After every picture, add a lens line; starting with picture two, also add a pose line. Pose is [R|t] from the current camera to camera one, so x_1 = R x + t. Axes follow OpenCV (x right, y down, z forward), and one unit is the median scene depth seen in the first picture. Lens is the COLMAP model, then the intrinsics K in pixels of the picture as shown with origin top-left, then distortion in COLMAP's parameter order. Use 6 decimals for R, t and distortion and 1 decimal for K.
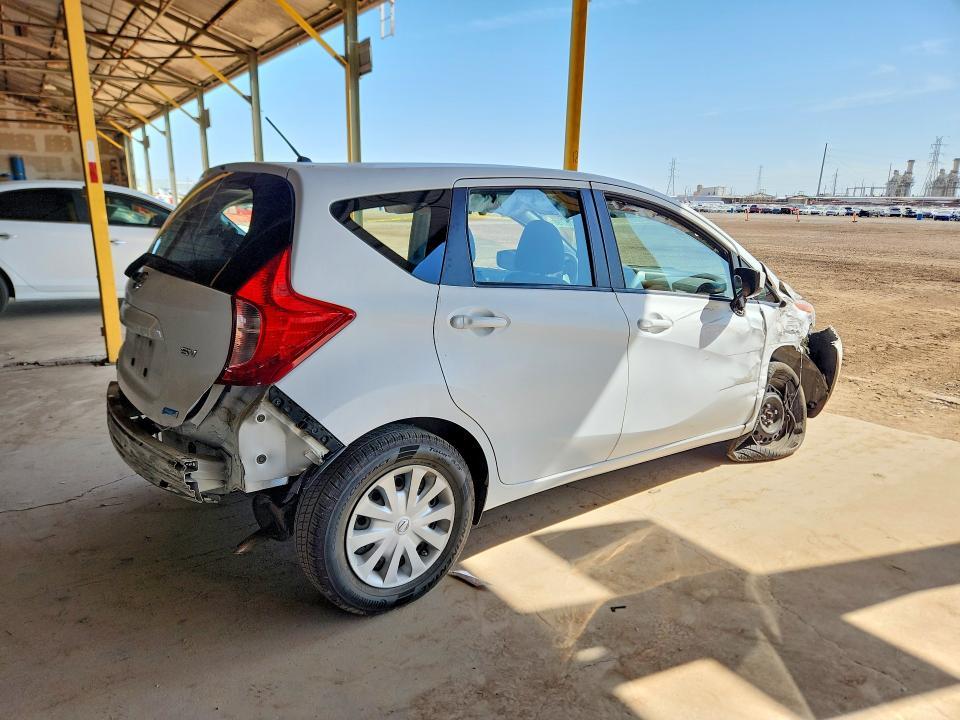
lens RADIAL K [[657.3, 0, 485.8], [0, 657.3, 362.2], [0, 0, 1]] dist [0.000269, -0.022470]
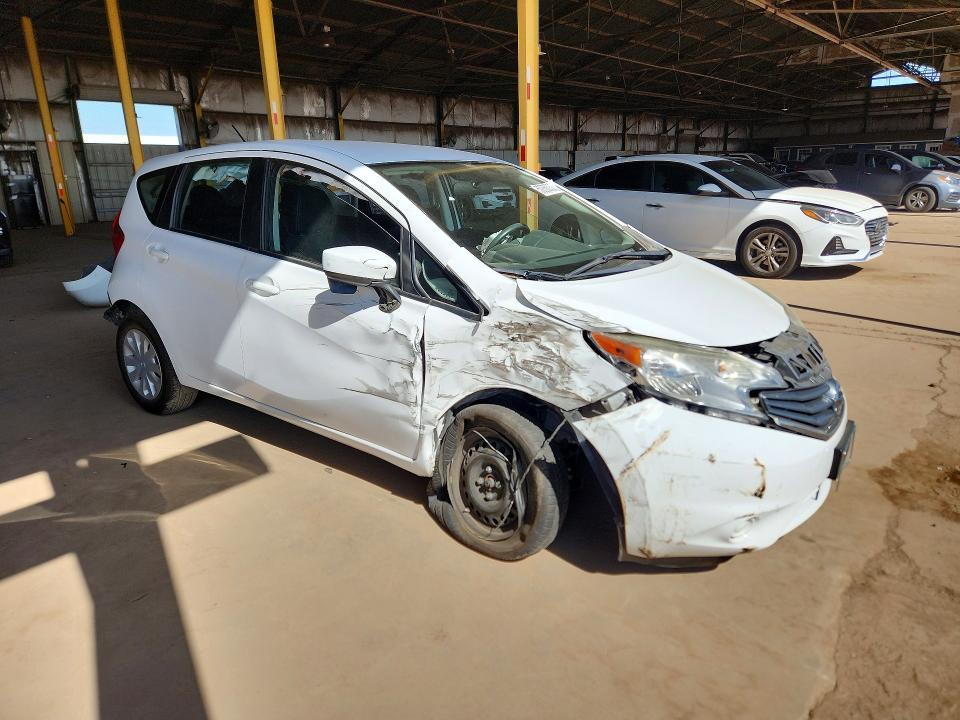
lens RADIAL K [[653.2, 0, 513.1], [0, 653.2, 372.9], [0, 0, 1]] dist [-0.001024, -0.000902]
pose [[0.254405, 0.252584, -0.933531, 1.374103], [-0.191129, 0.959383, 0.207493, -0.223486], [0.948023, 0.125637, 0.292348, 1.105175]]
